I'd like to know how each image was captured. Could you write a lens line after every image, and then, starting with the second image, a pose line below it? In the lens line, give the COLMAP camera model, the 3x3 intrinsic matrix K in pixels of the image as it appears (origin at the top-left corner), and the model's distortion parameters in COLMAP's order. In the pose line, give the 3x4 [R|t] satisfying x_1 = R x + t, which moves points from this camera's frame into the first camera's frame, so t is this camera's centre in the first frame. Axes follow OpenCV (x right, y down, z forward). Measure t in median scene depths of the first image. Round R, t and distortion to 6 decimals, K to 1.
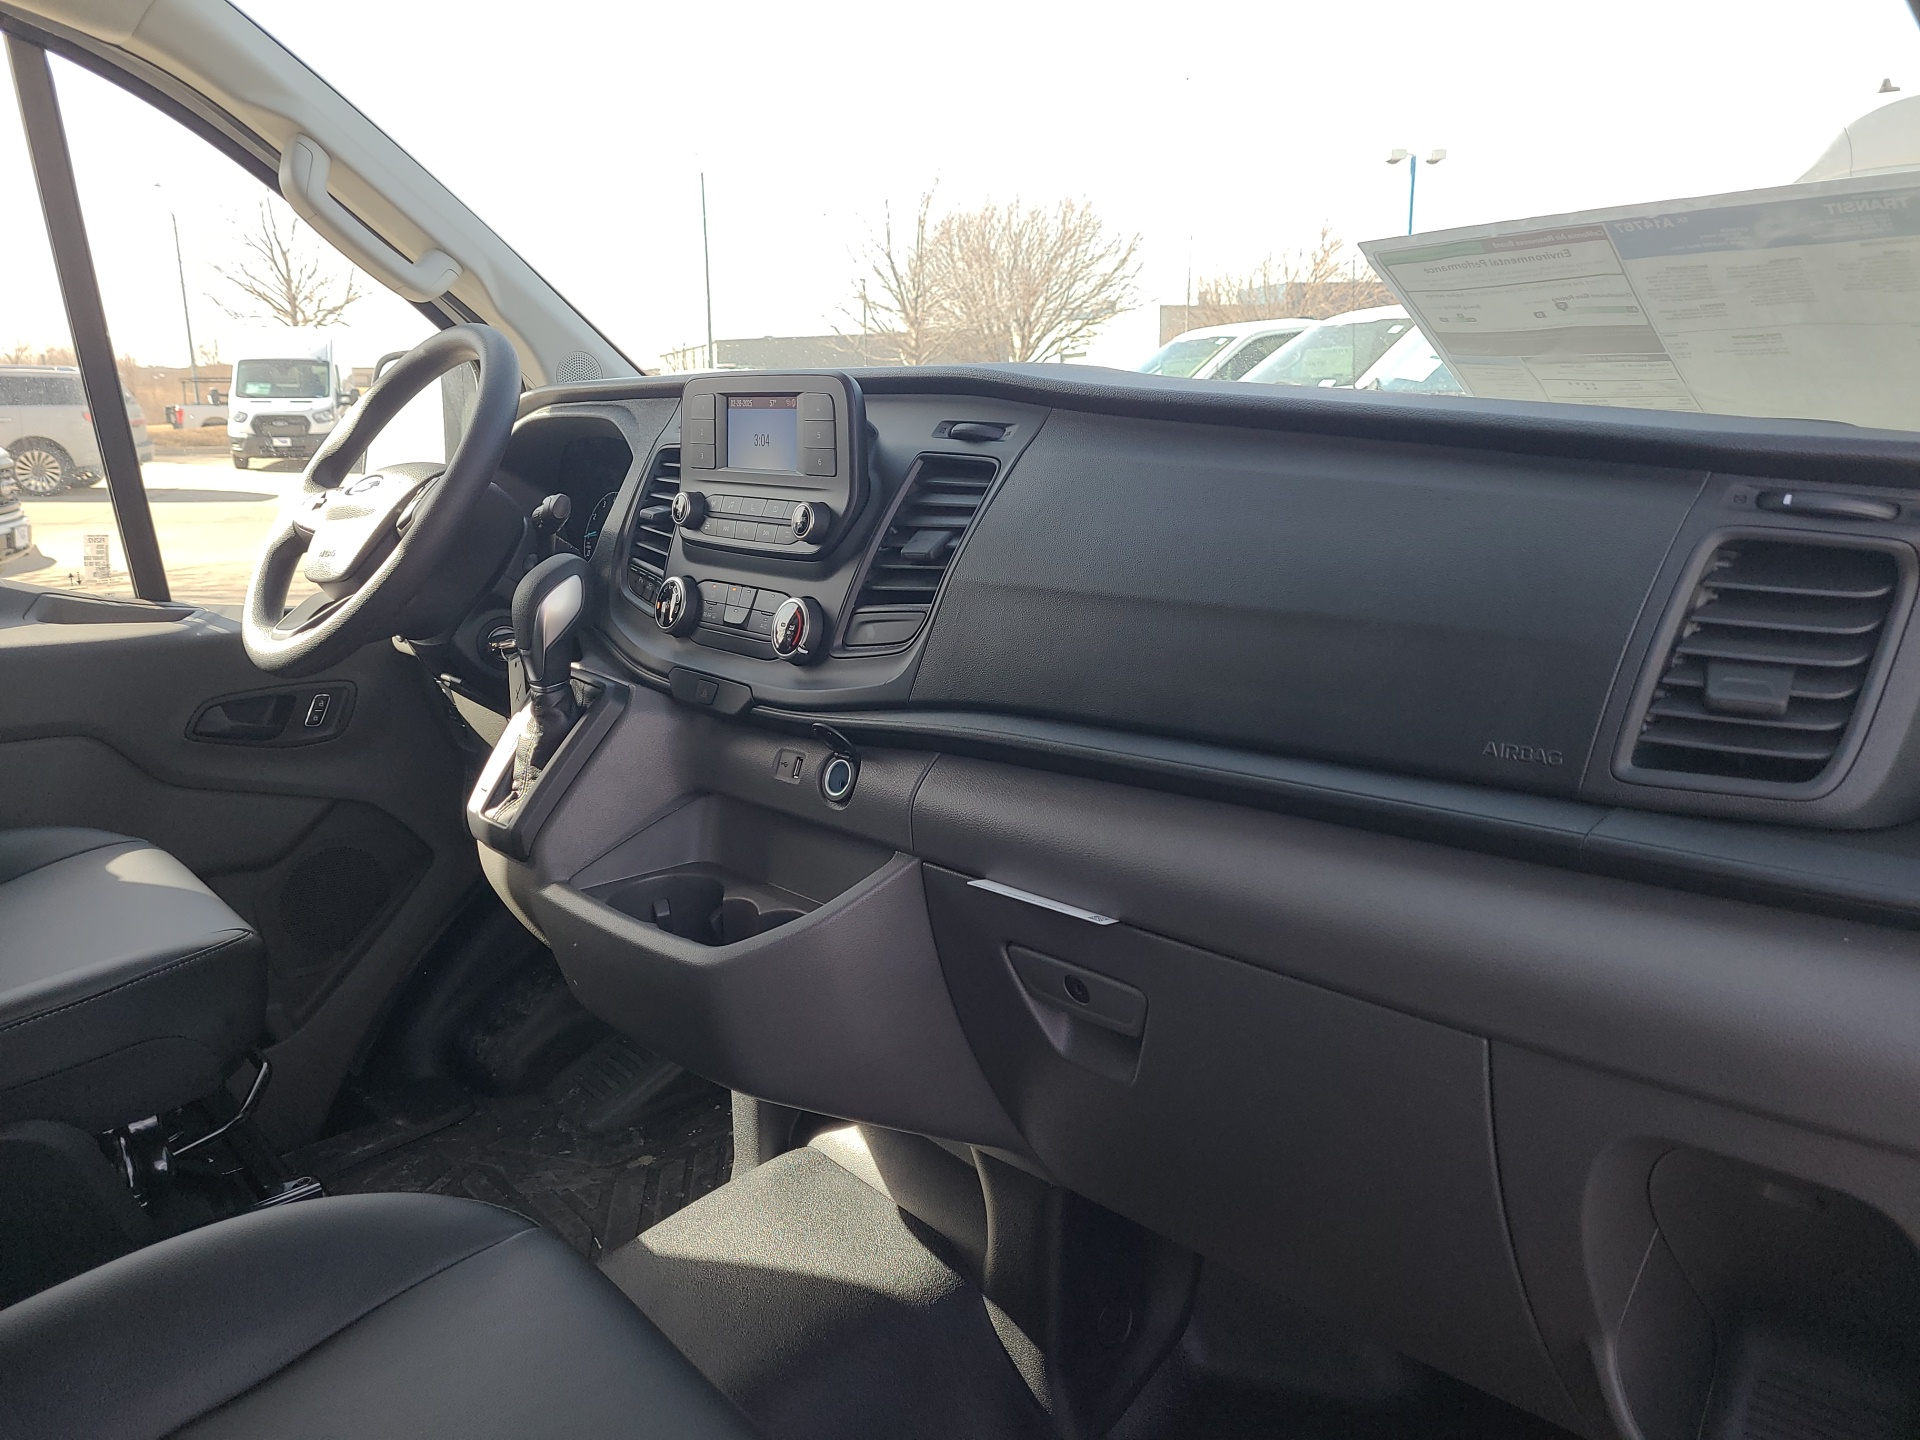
lens RADIAL K [[1448.7, 0, 965.1], [0, 1448.7, 719.2], [0, 0, 1]] dist [0.061699, -0.039639]
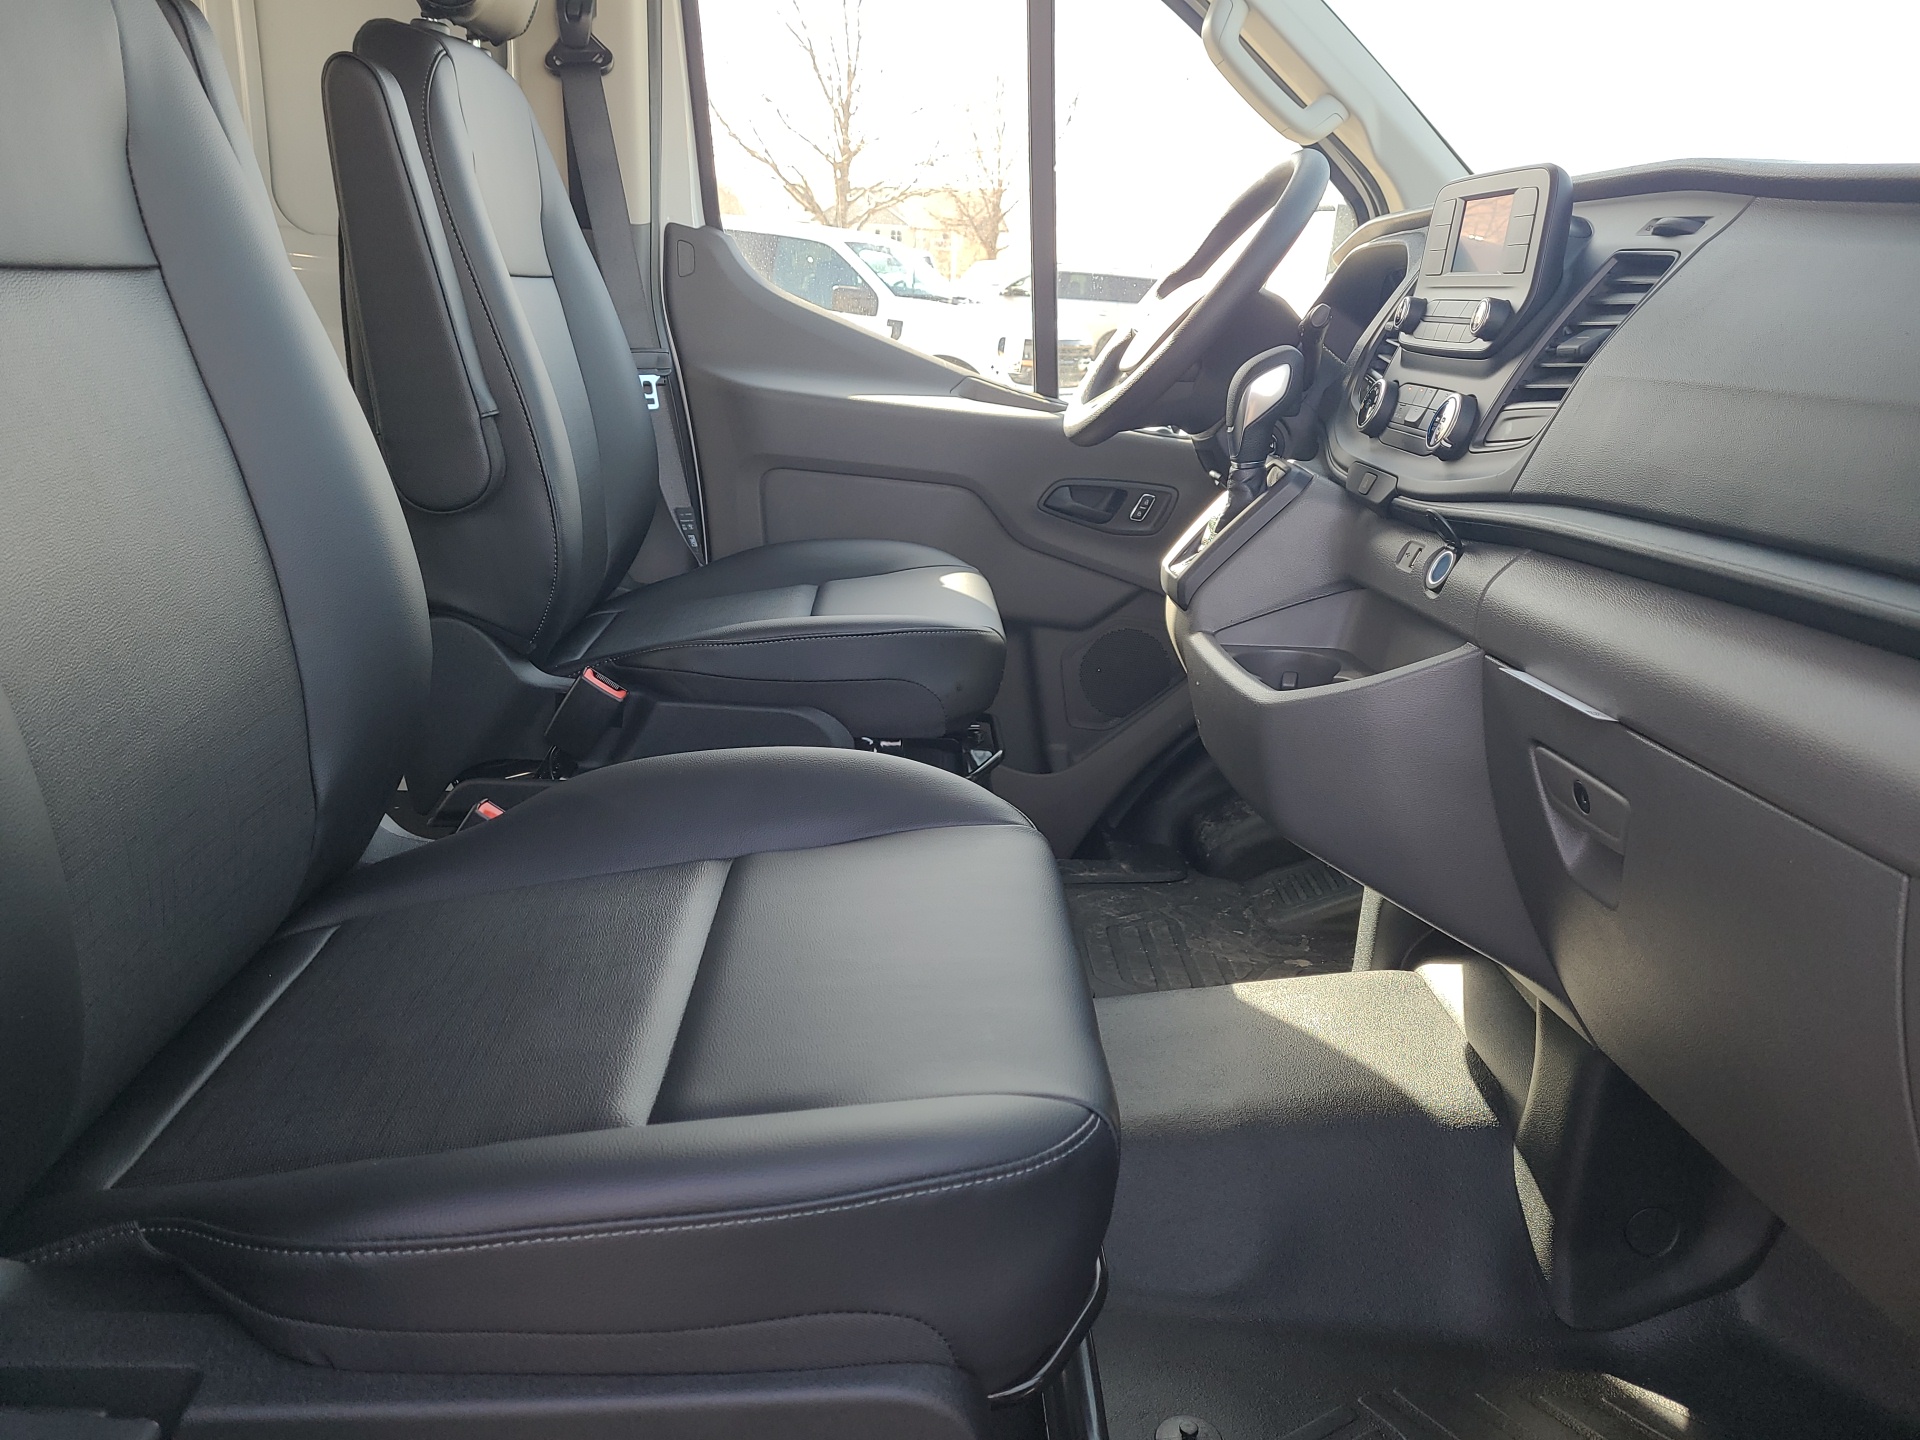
lens RADIAL K [[1448.7, 0, 950.2], [0, 1448.7, 722.9], [0, 0, 1]] dist [0.061699, -0.039639]
pose [[0.779612, 0.238197, -0.579196, 0.239135], [-0.207038, 0.970872, 0.120596, 0.084903], [0.591051, 0.025898, 0.806219, -0.029524]]
